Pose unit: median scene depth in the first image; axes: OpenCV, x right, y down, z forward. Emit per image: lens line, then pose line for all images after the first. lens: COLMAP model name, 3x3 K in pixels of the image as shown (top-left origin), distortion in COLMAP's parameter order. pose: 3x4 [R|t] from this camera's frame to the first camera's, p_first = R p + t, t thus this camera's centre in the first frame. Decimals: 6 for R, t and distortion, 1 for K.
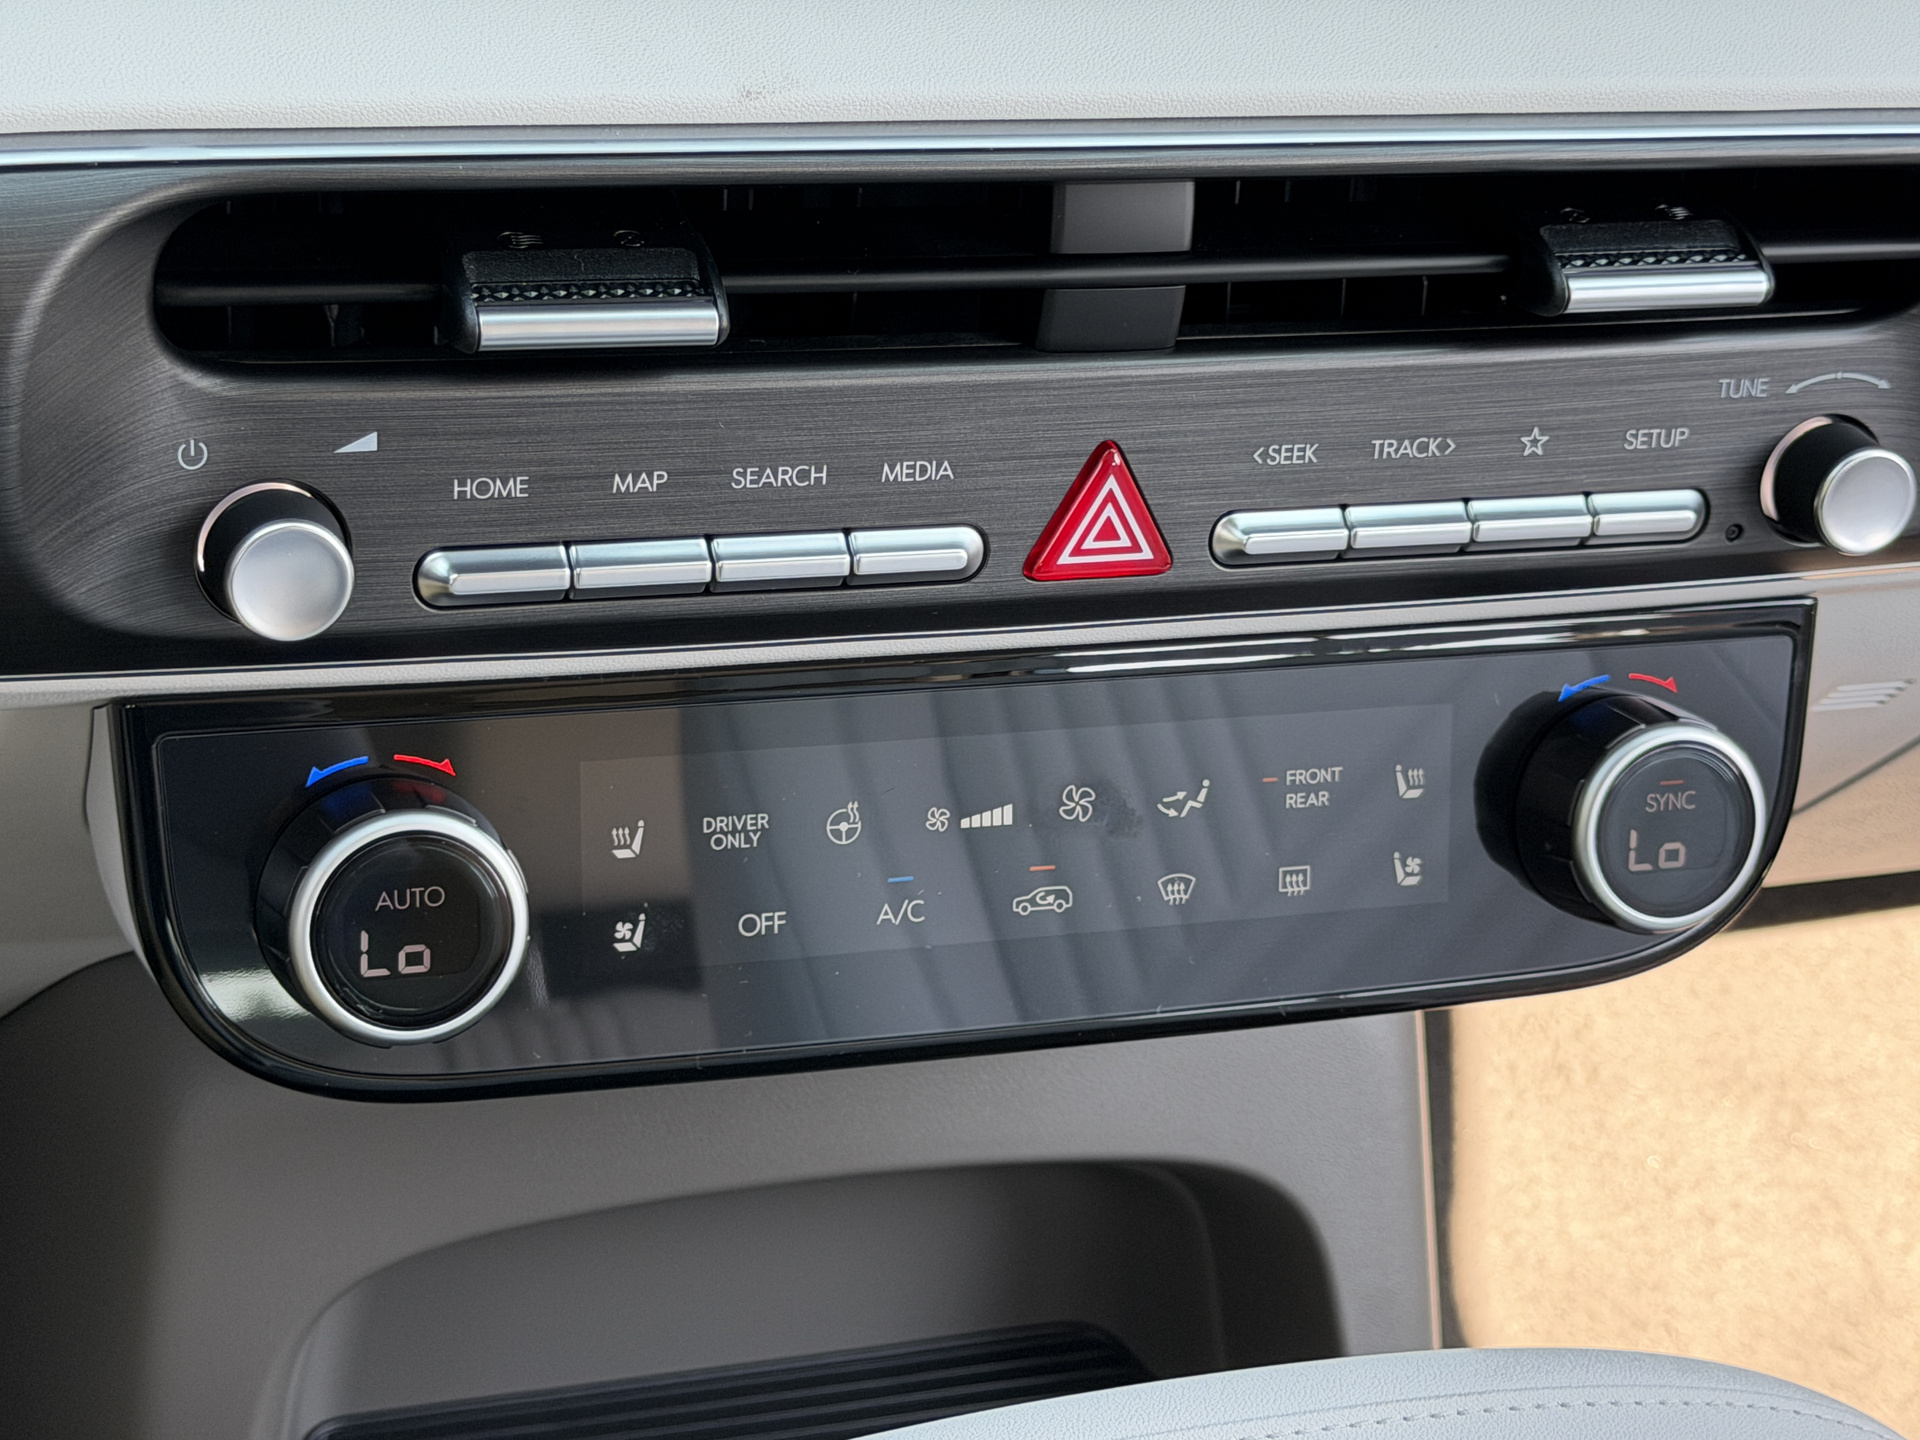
lens RADIAL K [[3839.6, 0, 960.0], [0, 3839.6, 720.0], [0, 0, 1]] dist [0.114270, 0.273842]
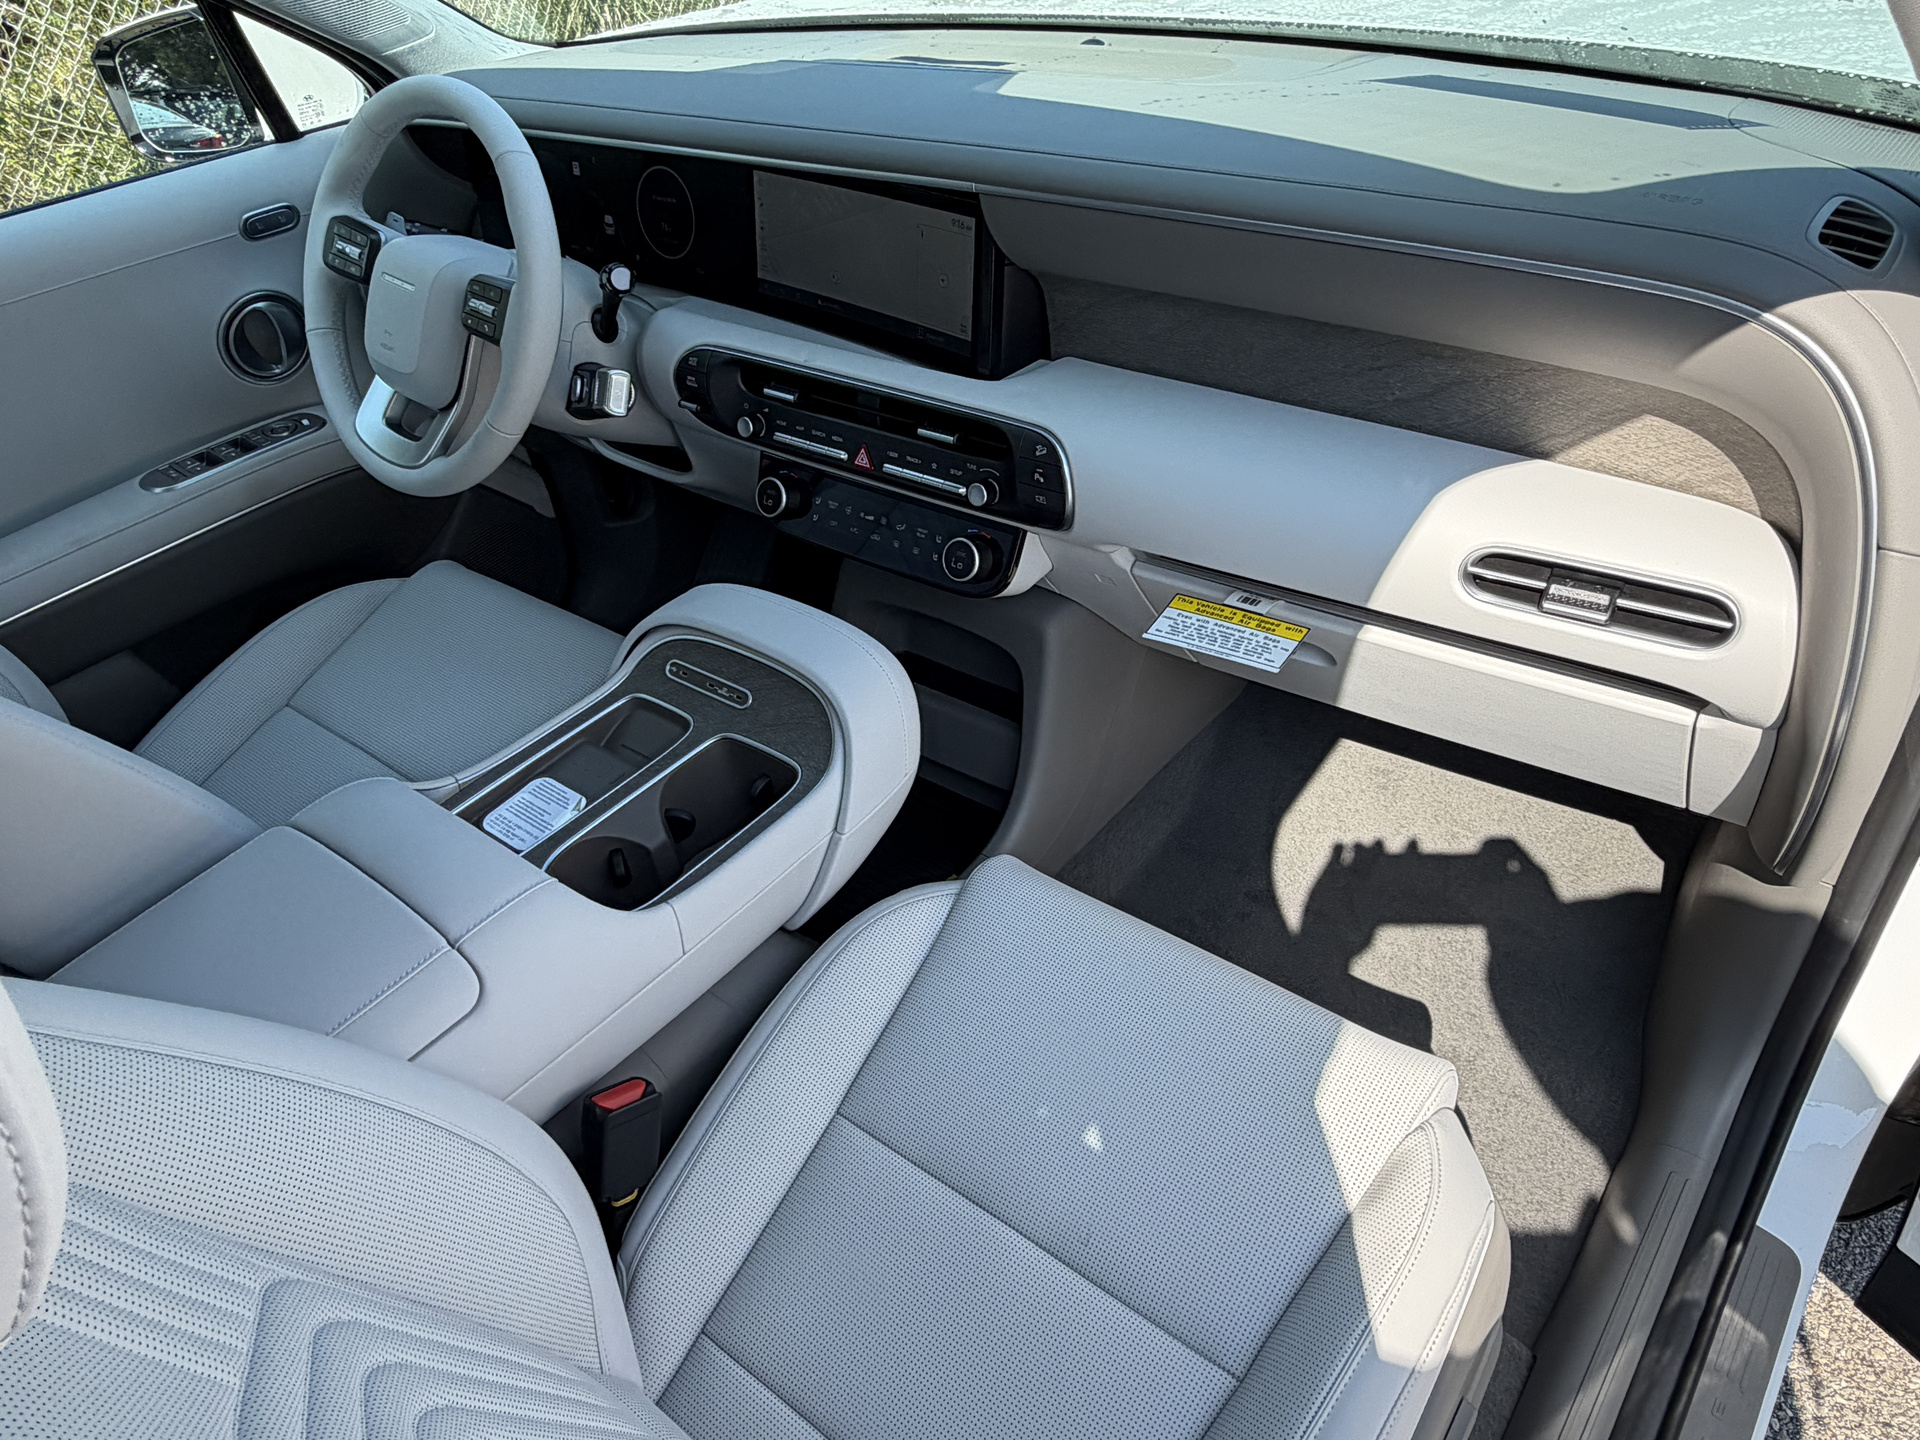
lens RADIAL K [[1297.8, 0, 954.1], [0, 1297.8, 728.1], [0, 0, 1]] dist [-0.001949, 0.000241]
pose [[0.536893, 0.351571, -0.766906, 1.605289], [-0.334708, 0.923195, 0.188898, -0.086461], [0.774414, 0.155271, 0.613330, 0.045689]]
